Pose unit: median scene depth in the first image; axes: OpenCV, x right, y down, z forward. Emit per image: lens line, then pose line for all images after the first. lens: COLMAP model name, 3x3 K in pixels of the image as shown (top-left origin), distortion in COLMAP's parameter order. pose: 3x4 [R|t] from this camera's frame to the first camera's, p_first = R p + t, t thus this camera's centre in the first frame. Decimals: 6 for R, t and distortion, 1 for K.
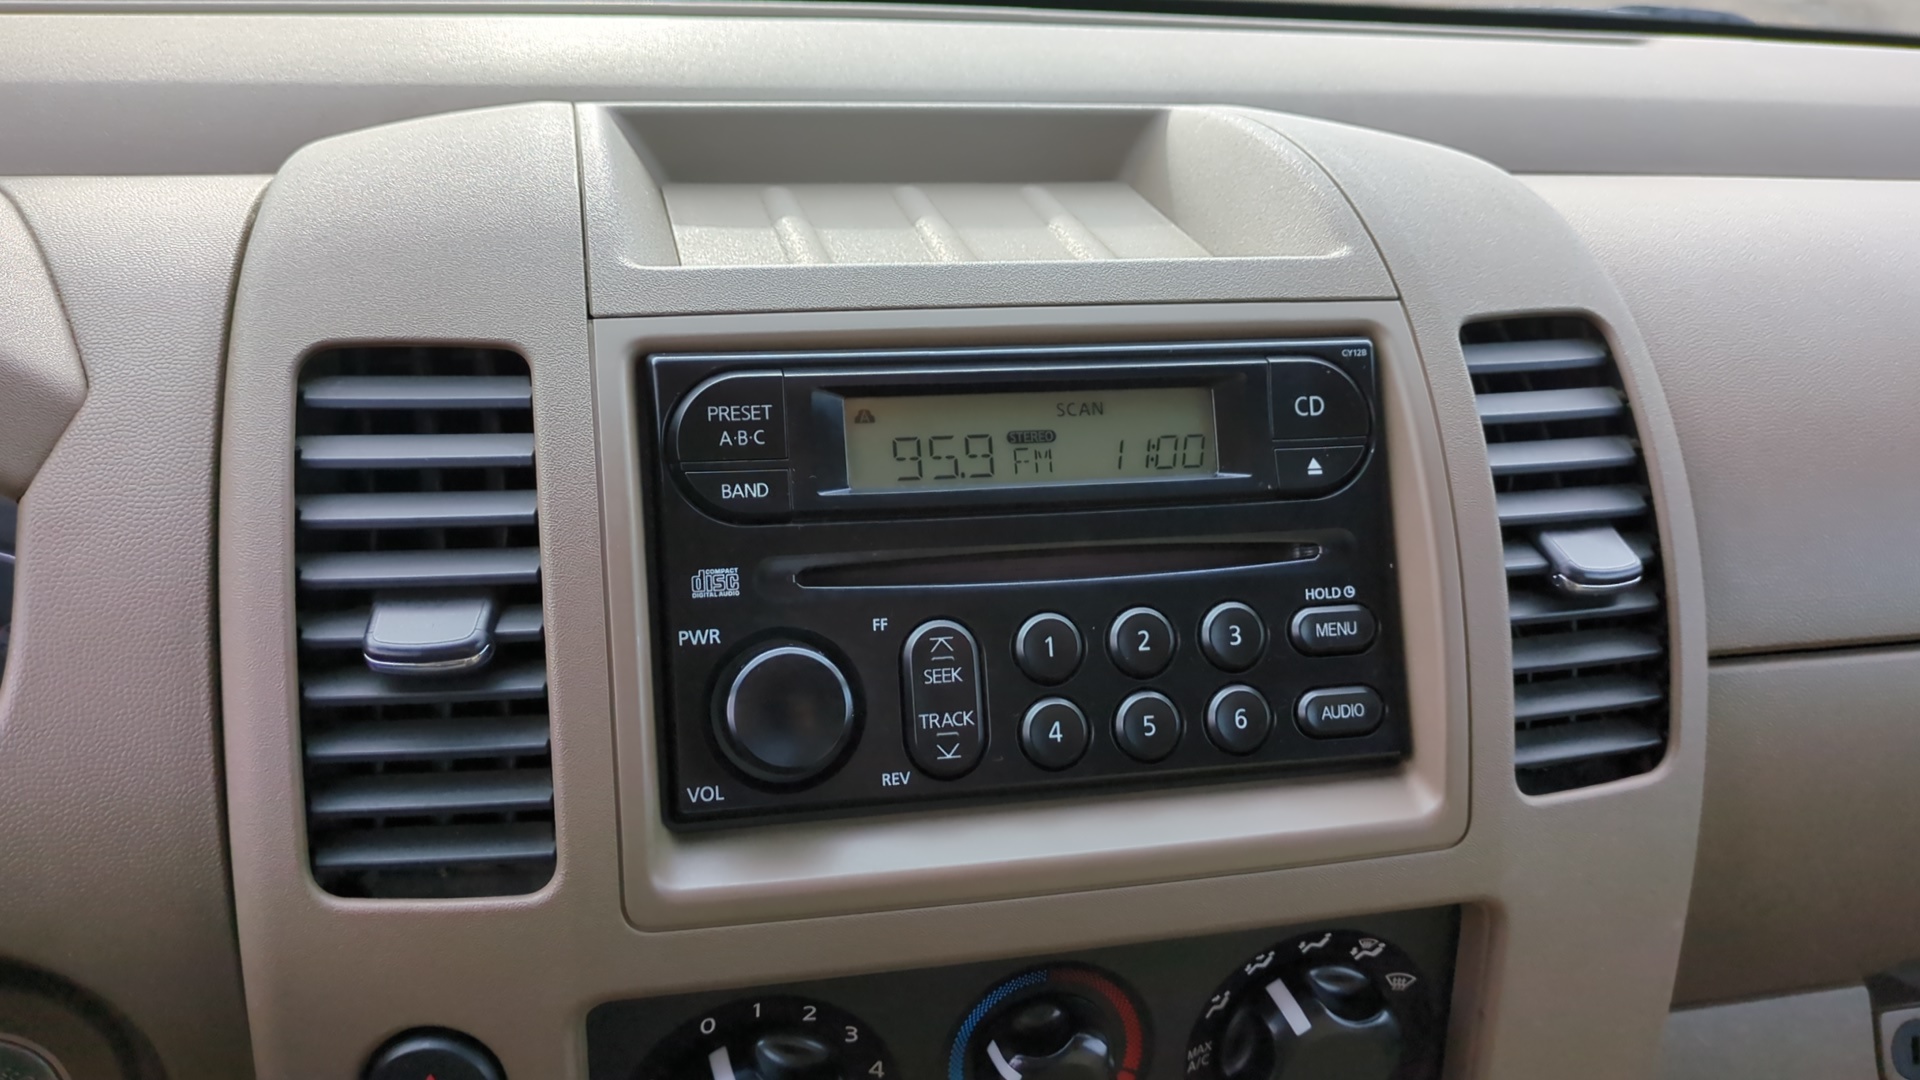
lens RADIAL K [[1633.0, 0, 985.2], [0, 1633.0, 563.4], [0, 0, 1]] dist [0.065375, -0.081495]
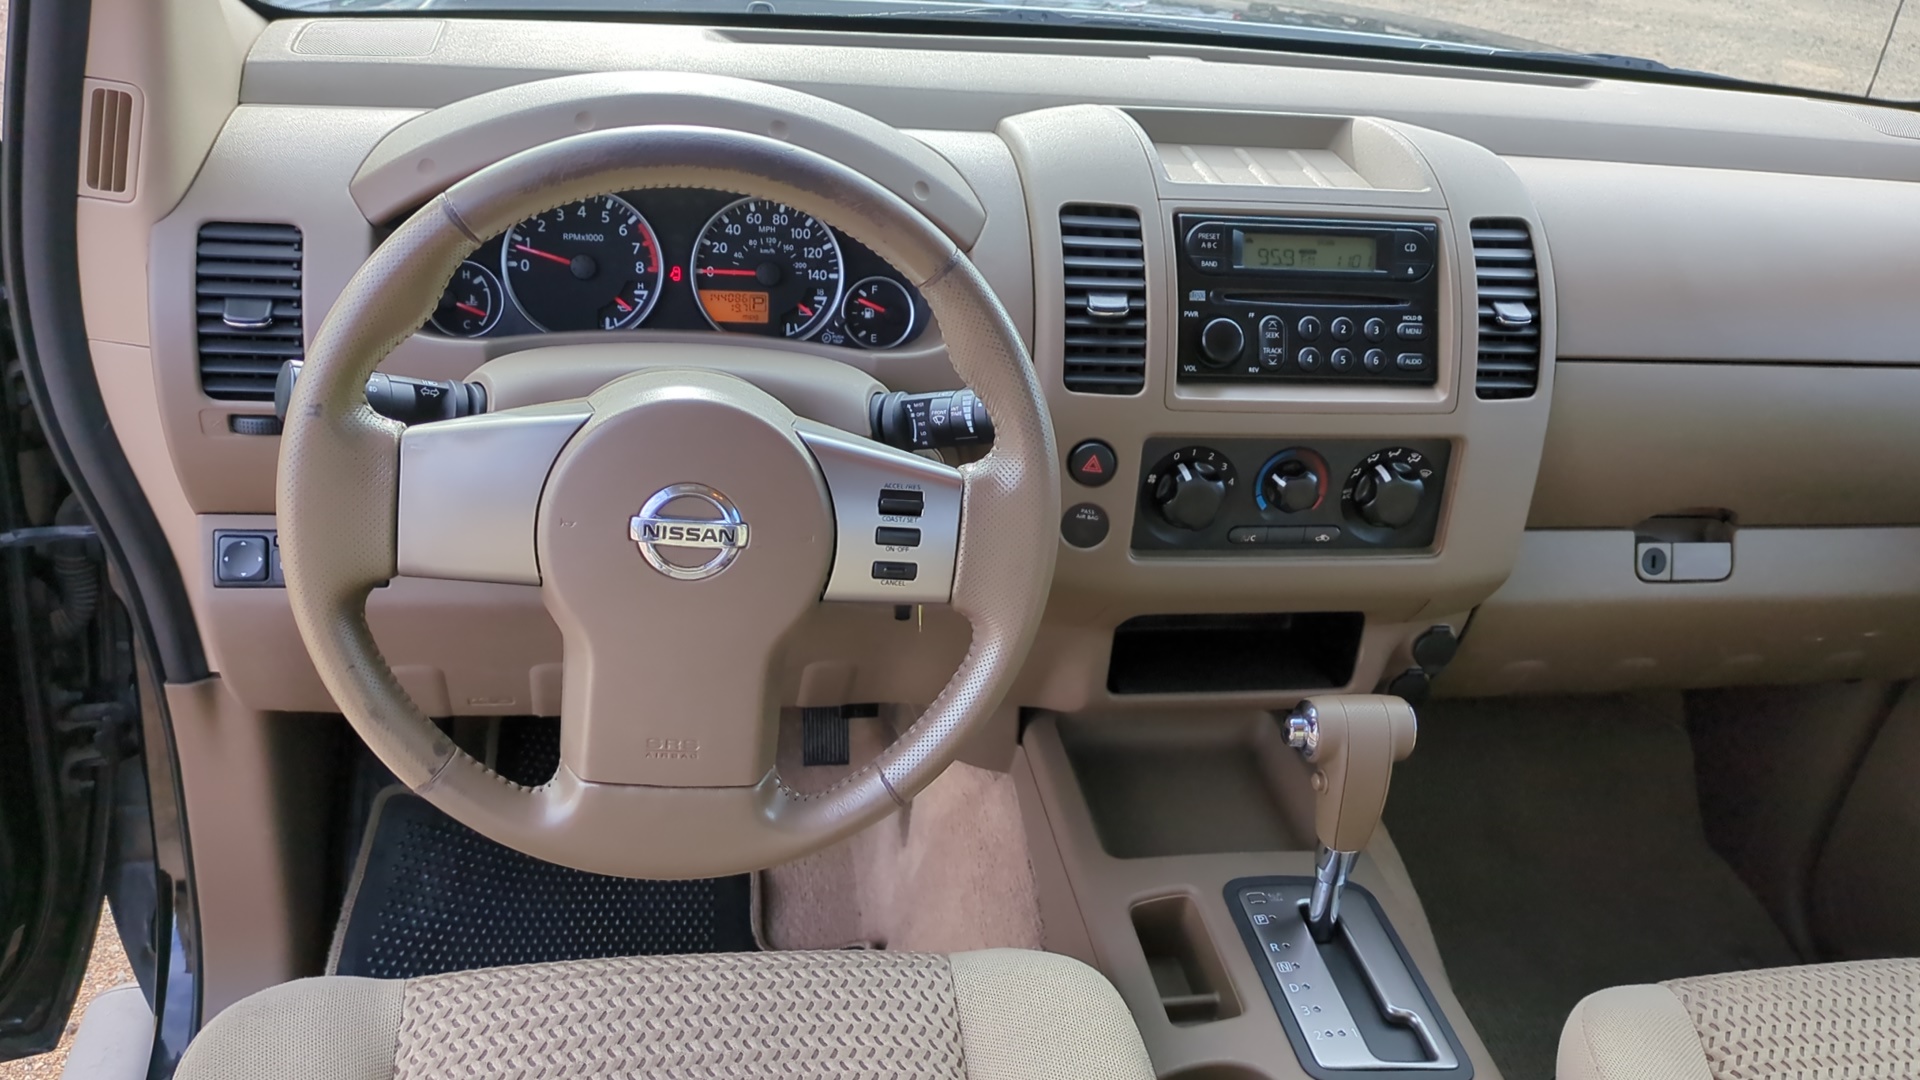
lens RADIAL K [[1633.0, 0, 978.6], [0, 1633.0, 554.2], [0, 0, 1]] dist [0.065375, -0.081495]
pose [[0.997561, 0.065479, -0.024172, -0.420427], [-0.063865, 0.996005, 0.062413, 0.288980], [0.028162, -0.060717, 0.997758, -1.780148]]
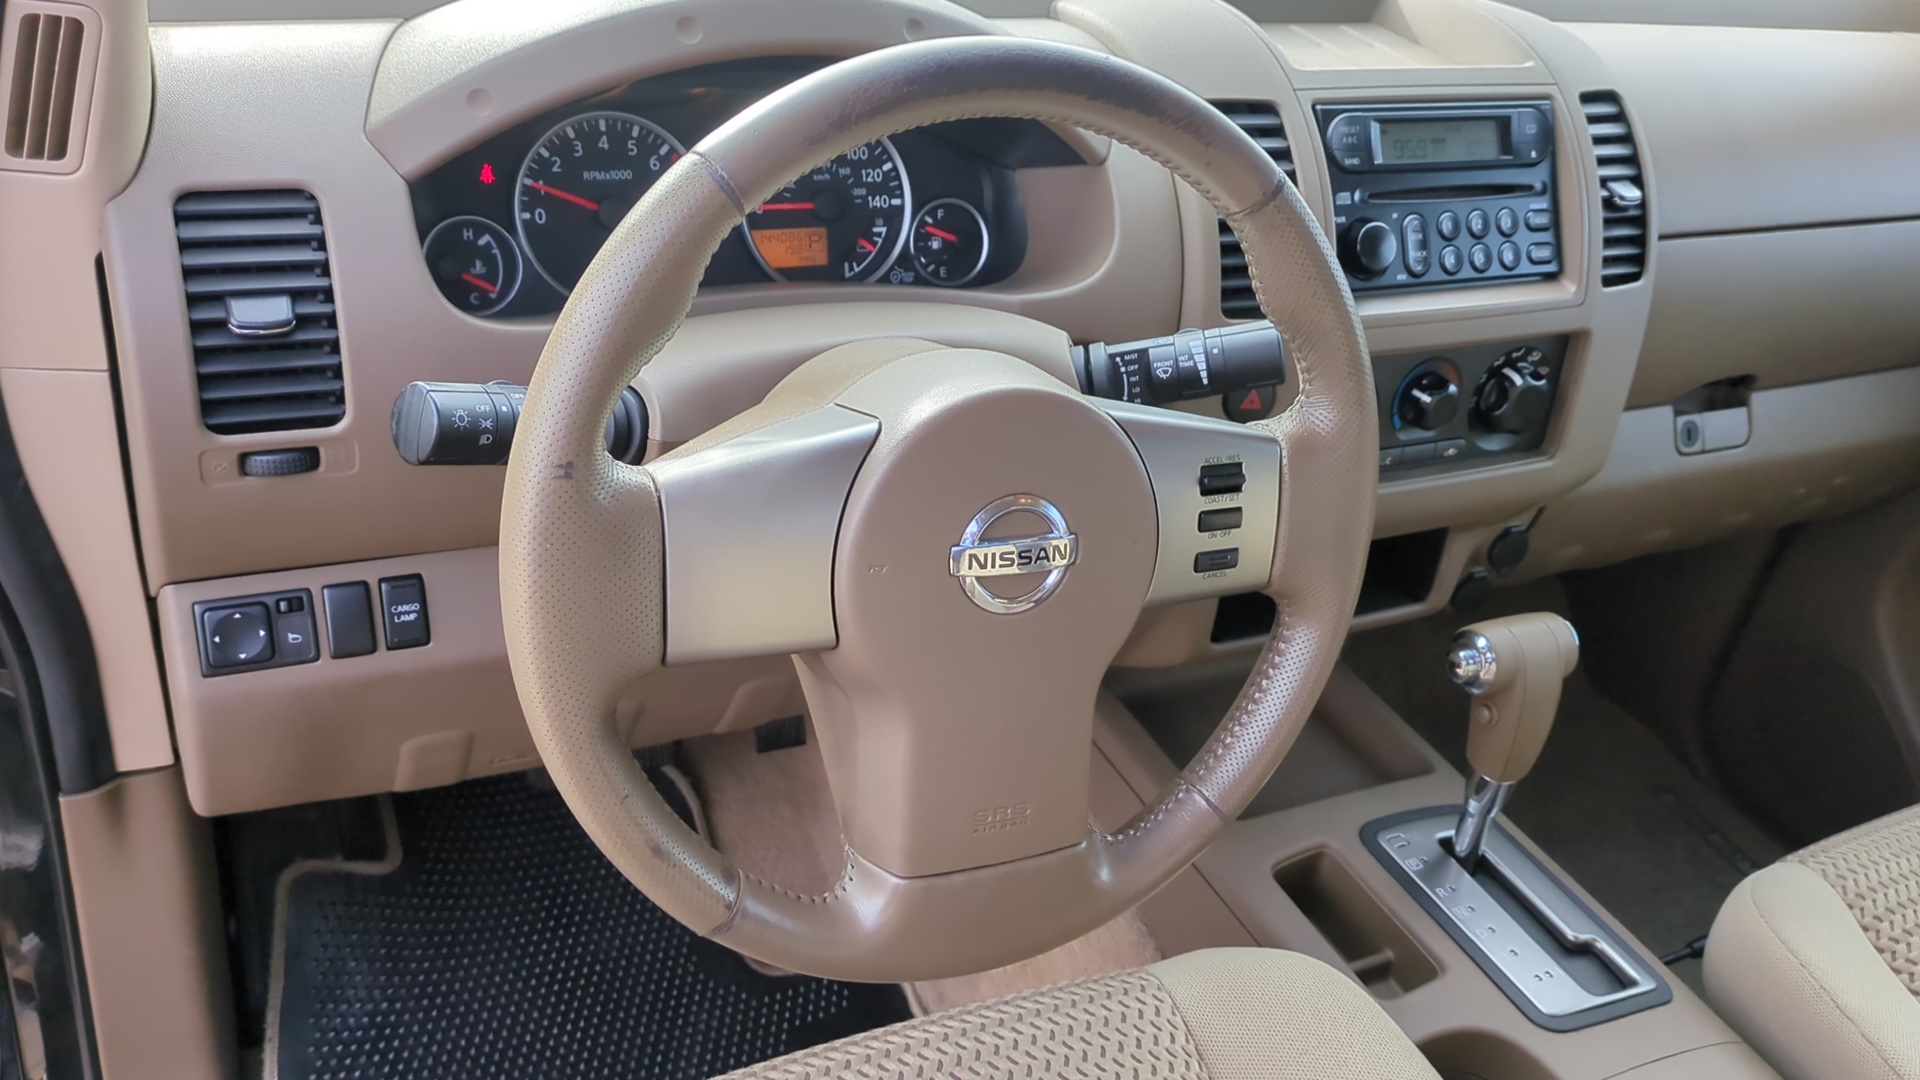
lens RADIAL K [[1633.0, 0, 969.8], [0, 1633.0, 546.3], [0, 0, 1]] dist [0.065375, -0.081495]
pose [[0.971060, -0.053985, 0.232655, -1.266497], [0.024134, 0.991313, 0.129294, 0.191078], [-0.237613, -0.119937, 0.963927, -1.297728]]
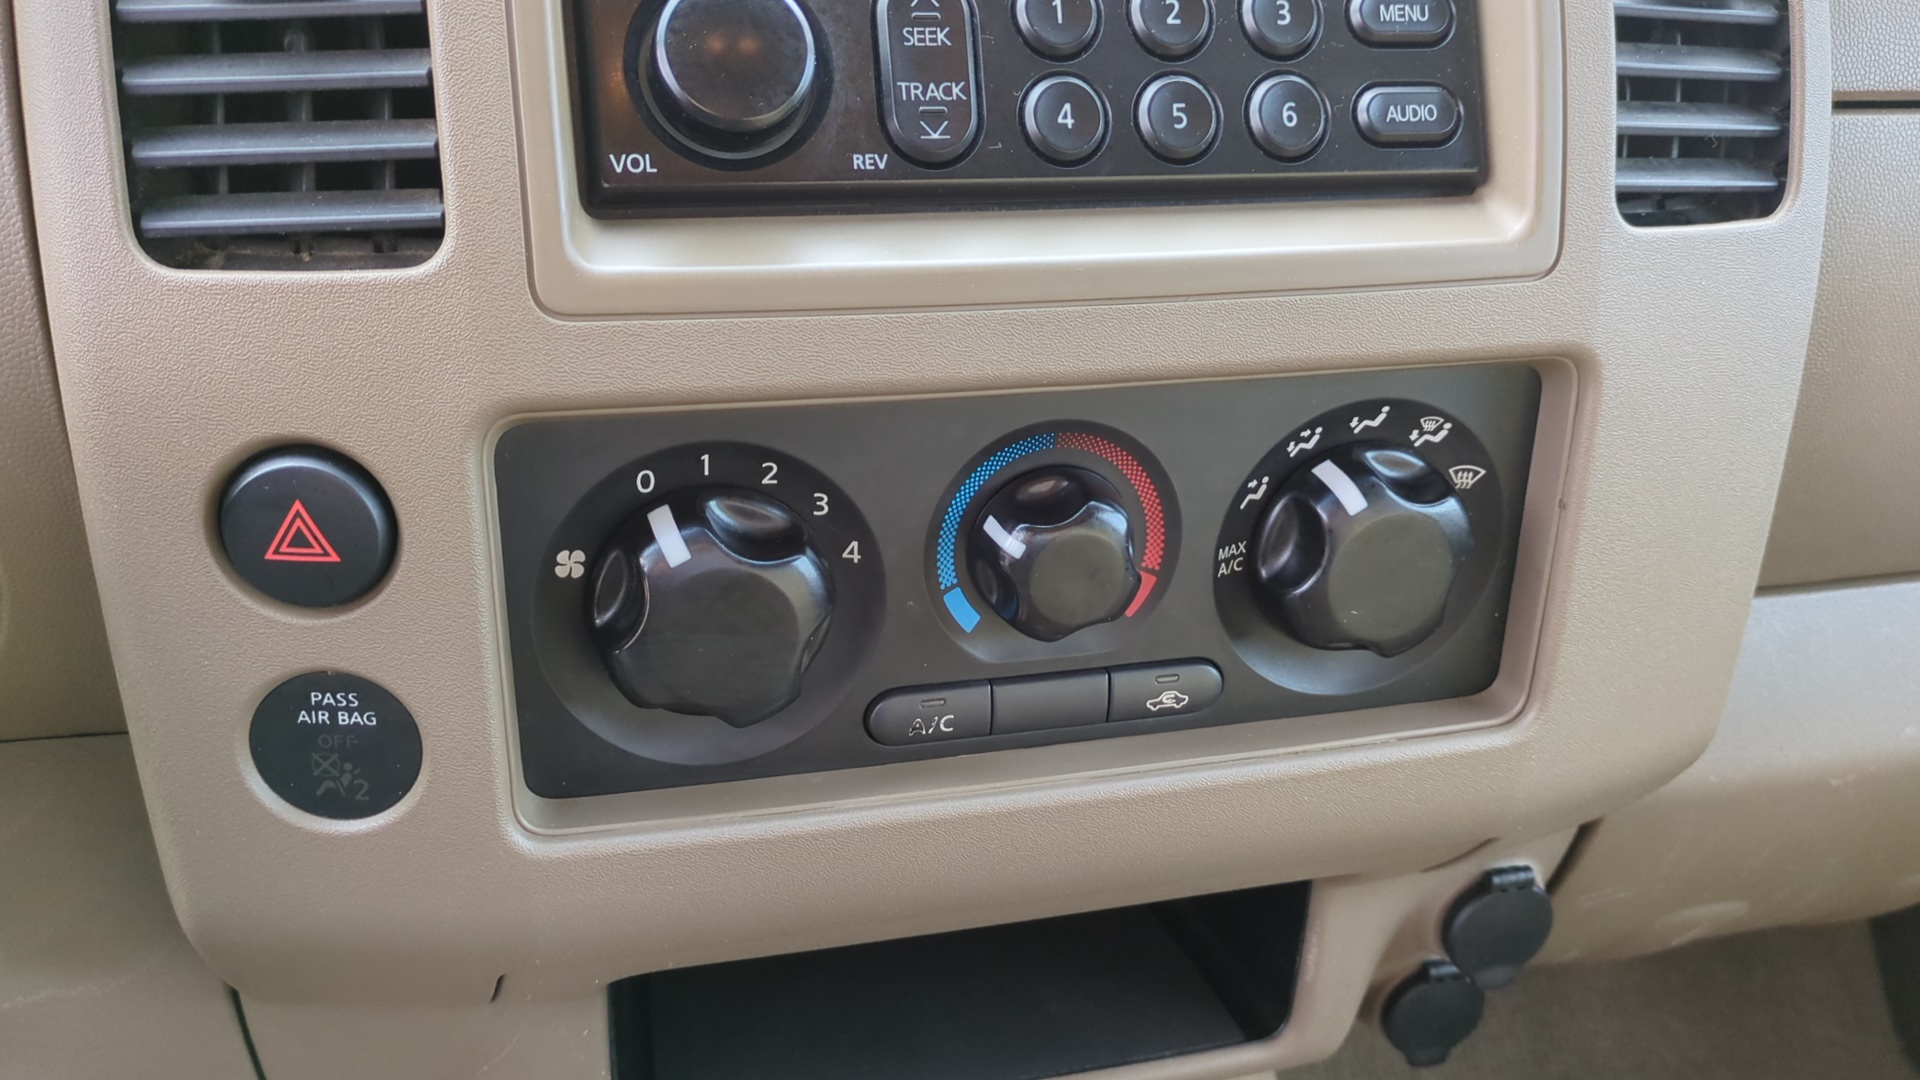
lens RADIAL K [[1633.0, 0, 977.5], [0, 1633.0, 553.2], [0, 0, 1]] dist [0.065375, -0.081495]
pose [[0.999721, -0.010960, 0.020940, -0.019655], [0.009937, 0.998781, 0.048356, 0.272984], [-0.021444, -0.048135, 0.998611, 0.171100]]
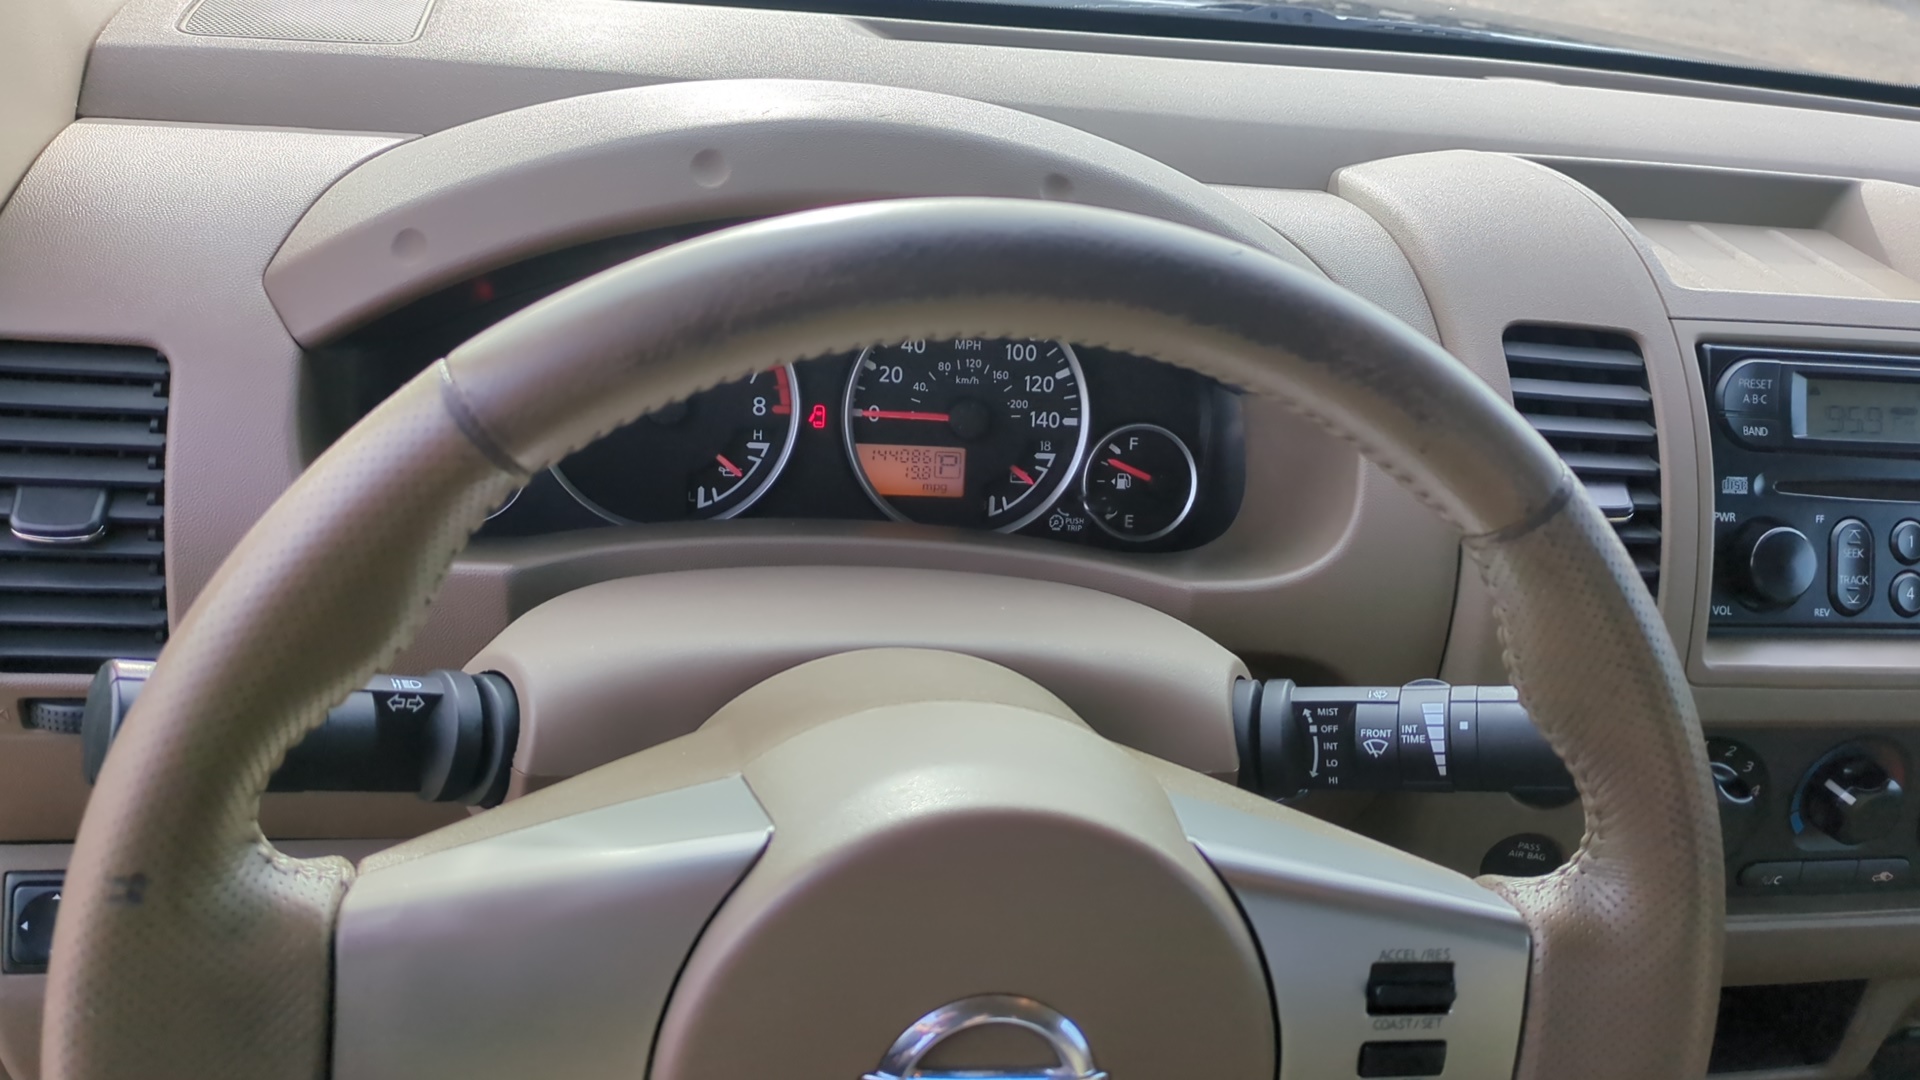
lens RADIAL K [[1633.0, 0, 979.1], [0, 1633.0, 552.8], [0, 0, 1]] dist [0.065375, -0.081495]
pose [[0.996414, 0.084519, 0.003864, -0.872183], [-0.084607, 0.995382, 0.045353, 0.064939], [-0.000013, -0.045517, 0.998964, -0.633965]]
